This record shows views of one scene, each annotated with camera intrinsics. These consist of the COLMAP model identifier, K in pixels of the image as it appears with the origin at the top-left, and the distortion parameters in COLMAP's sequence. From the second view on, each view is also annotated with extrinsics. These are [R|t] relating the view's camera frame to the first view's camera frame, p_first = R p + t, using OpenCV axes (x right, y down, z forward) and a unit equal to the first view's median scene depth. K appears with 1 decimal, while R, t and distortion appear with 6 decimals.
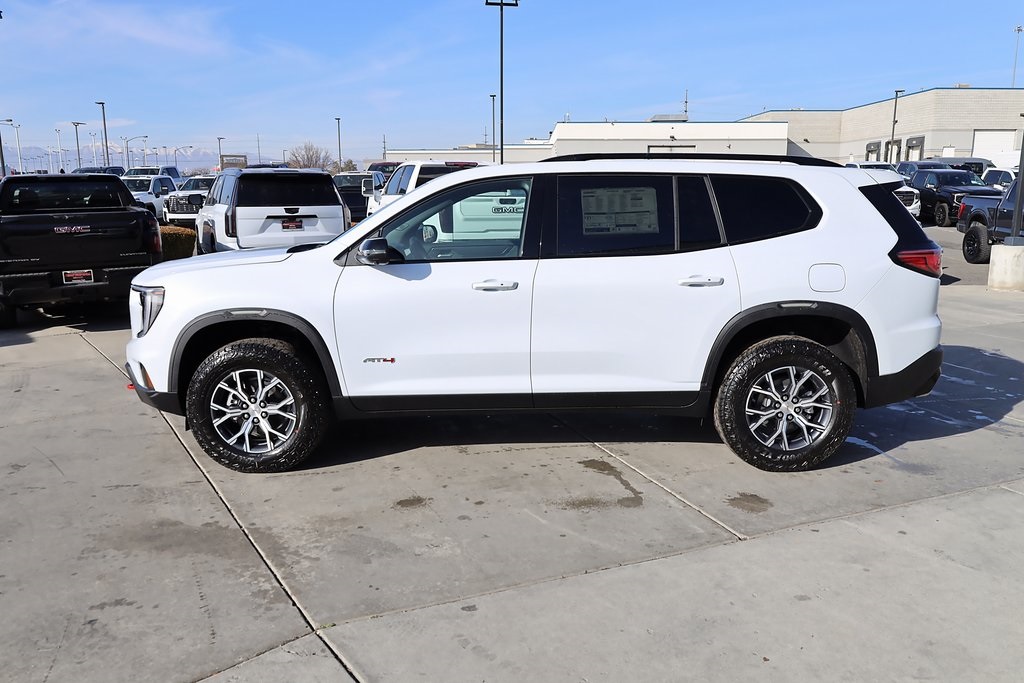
lens RADIAL K [[815.3, 0, 512.0], [0, 815.3, 341.5], [0, 0, 1]] dist [-0.004712, -0.003948]
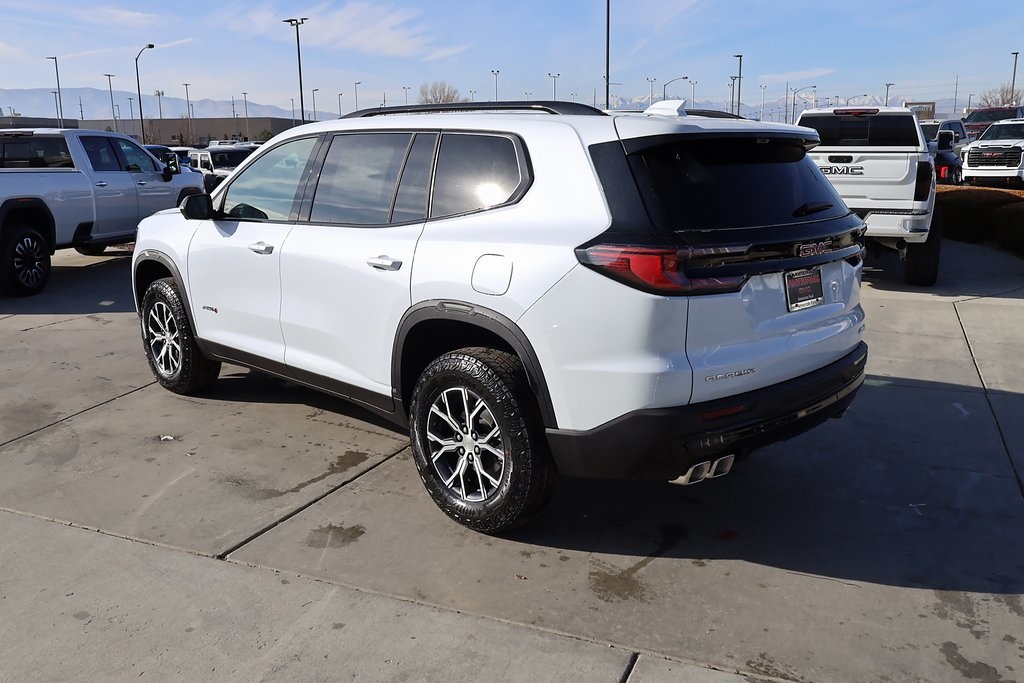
lens RADIAL K [[874.9, 0, 512.0], [0, 874.9, 341.5], [0, 0, 1]] dist [-0.012253, -0.005255]
pose [[0.684971, 0.154589, -0.711981, 0.924753], [-0.125408, 0.987662, 0.093796, -0.091566], [0.717696, 0.025041, 0.695906, 0.470685]]
